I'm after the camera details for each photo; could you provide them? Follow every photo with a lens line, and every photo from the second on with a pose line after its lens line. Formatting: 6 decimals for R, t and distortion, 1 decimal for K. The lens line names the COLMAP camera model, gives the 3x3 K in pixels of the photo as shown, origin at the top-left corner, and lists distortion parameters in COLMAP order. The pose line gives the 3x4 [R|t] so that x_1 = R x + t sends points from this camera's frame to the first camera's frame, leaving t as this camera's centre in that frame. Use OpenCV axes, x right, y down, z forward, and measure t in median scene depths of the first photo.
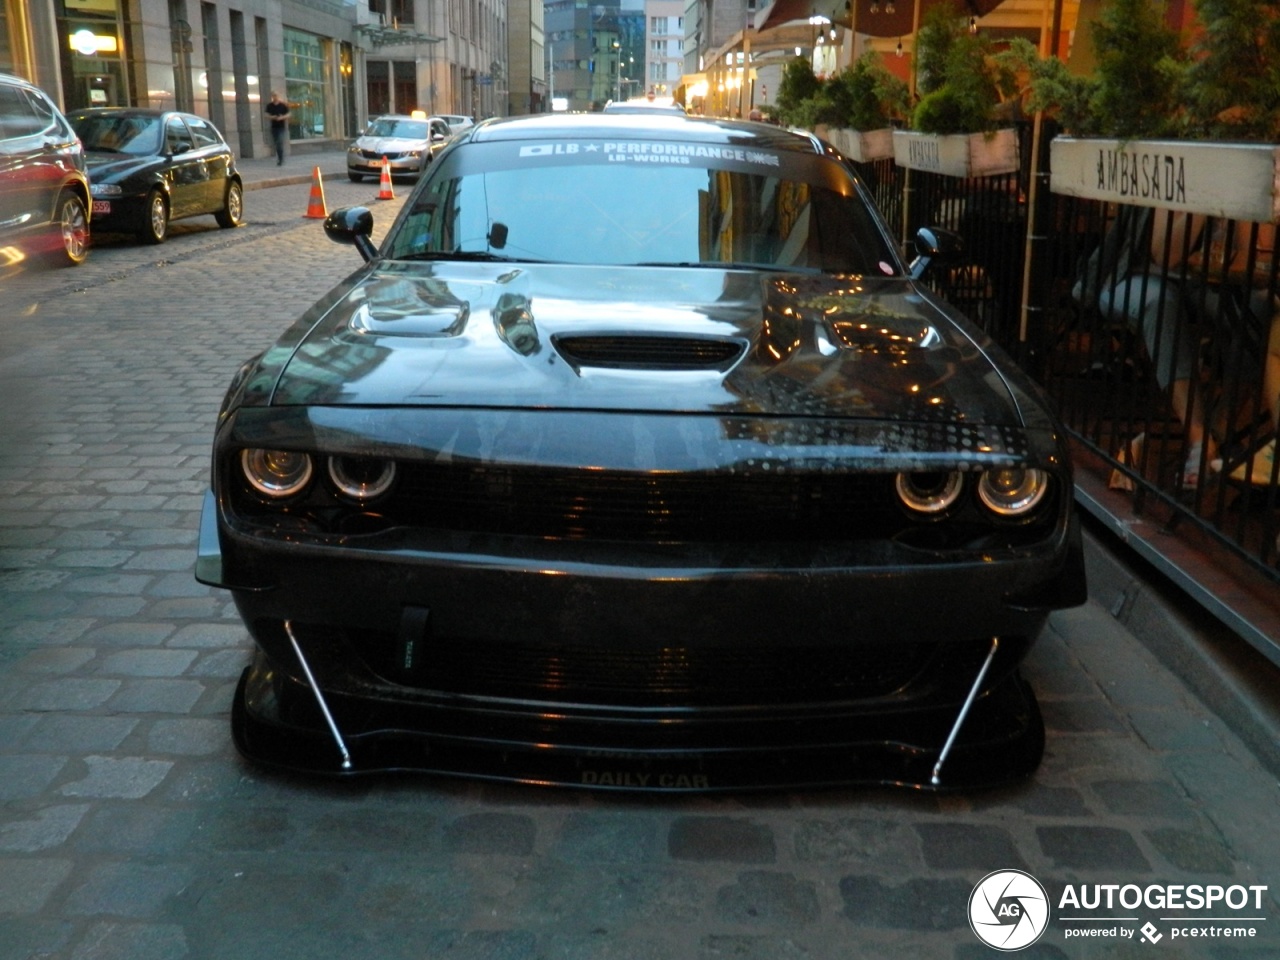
lens RADIAL K [[1369.6, 0, 633.9], [0, 1369.6, 481.3], [0, 0, 1]] dist [0.056794, 0.000000]
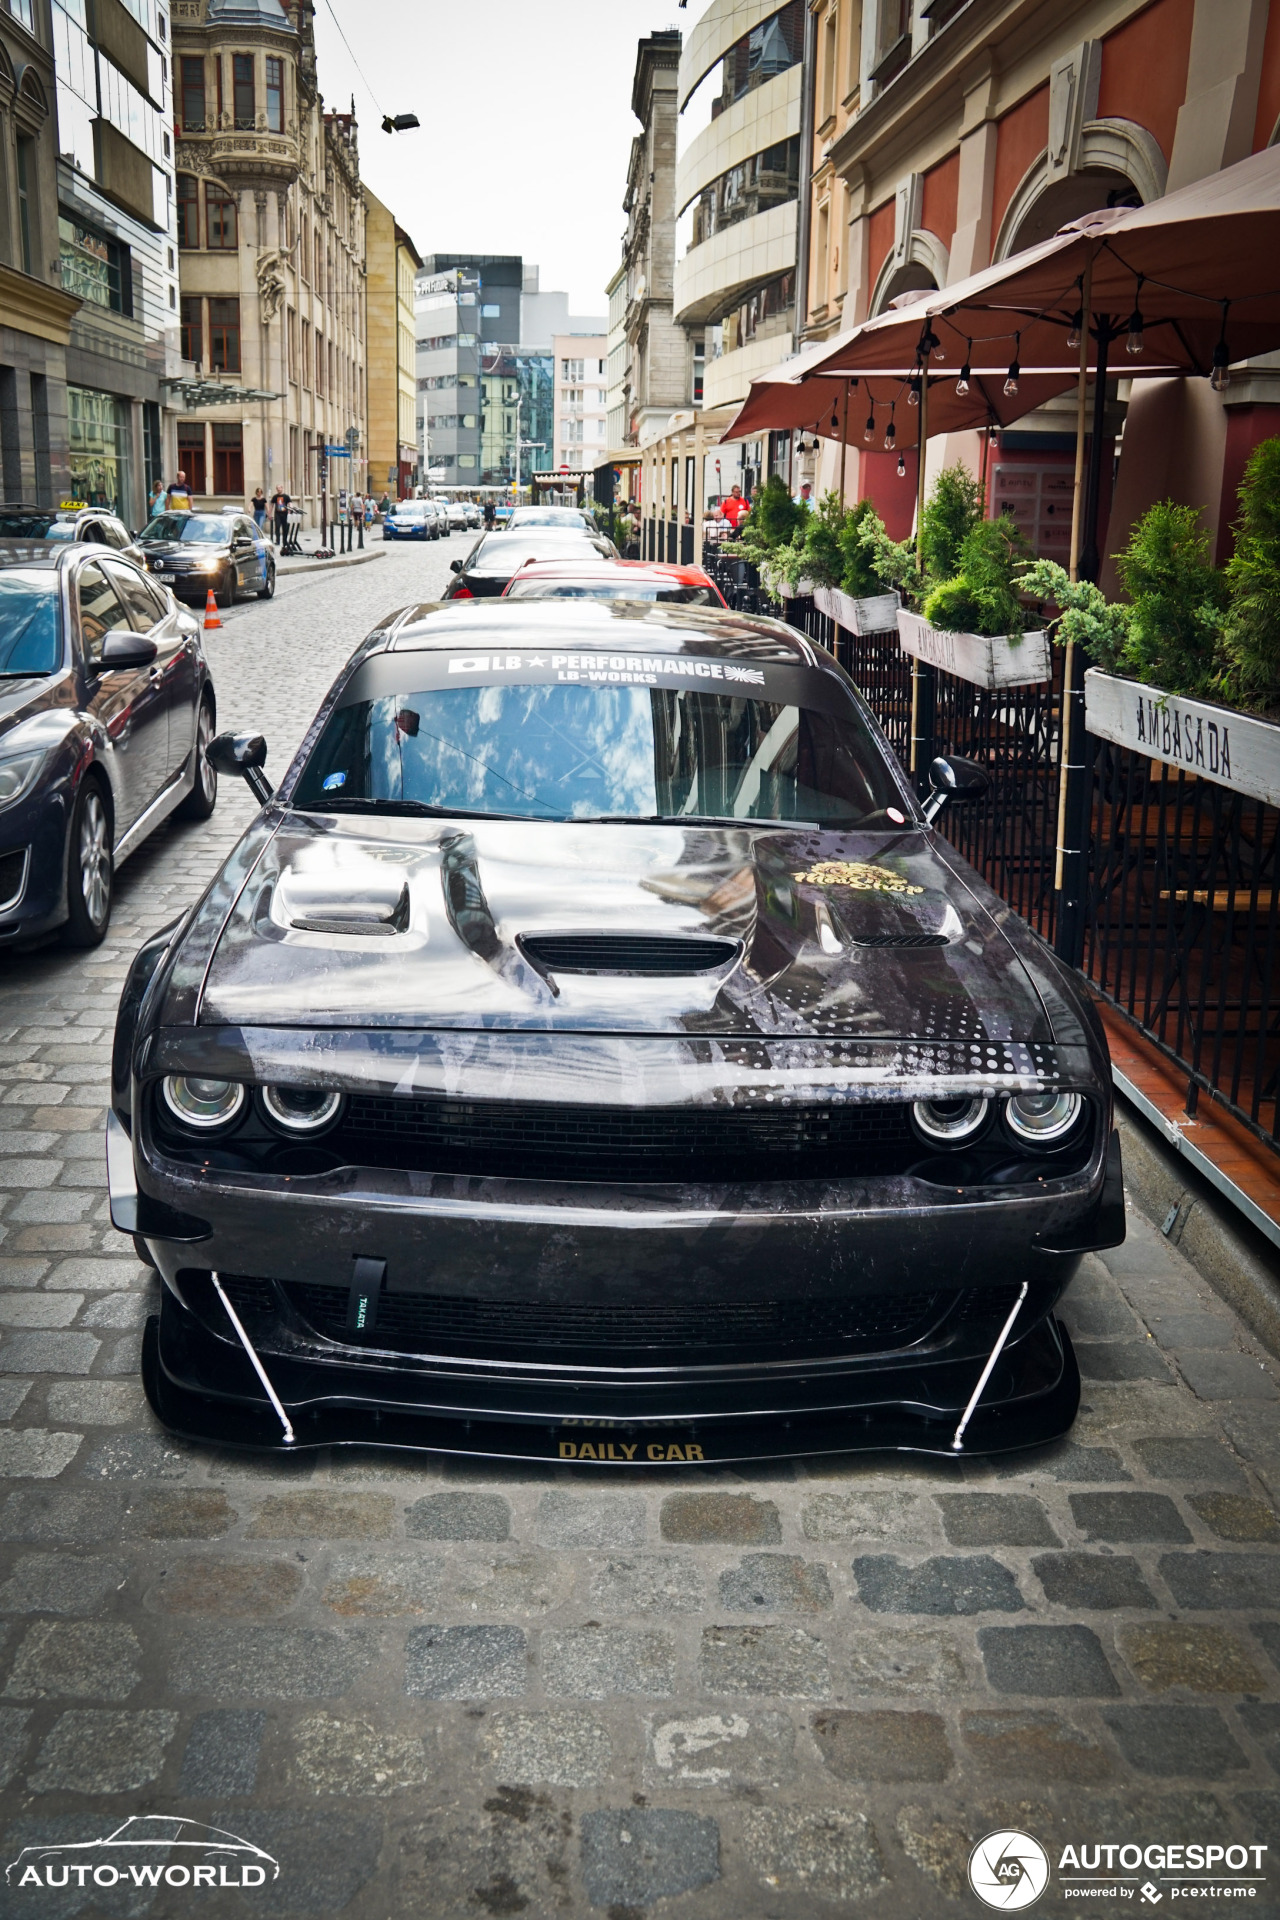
lens RADIAL K [[1893.7, 0, 629.9], [0, 1893.7, 956.3], [0, 0, 1]] dist [-0.037054, 0.000000]
pose [[0.998875, -0.003537, 0.047284, -0.045615], [0.004427, 0.999815, -0.018724, -0.071151], [-0.047209, 0.018913, 0.998706, -0.195987]]
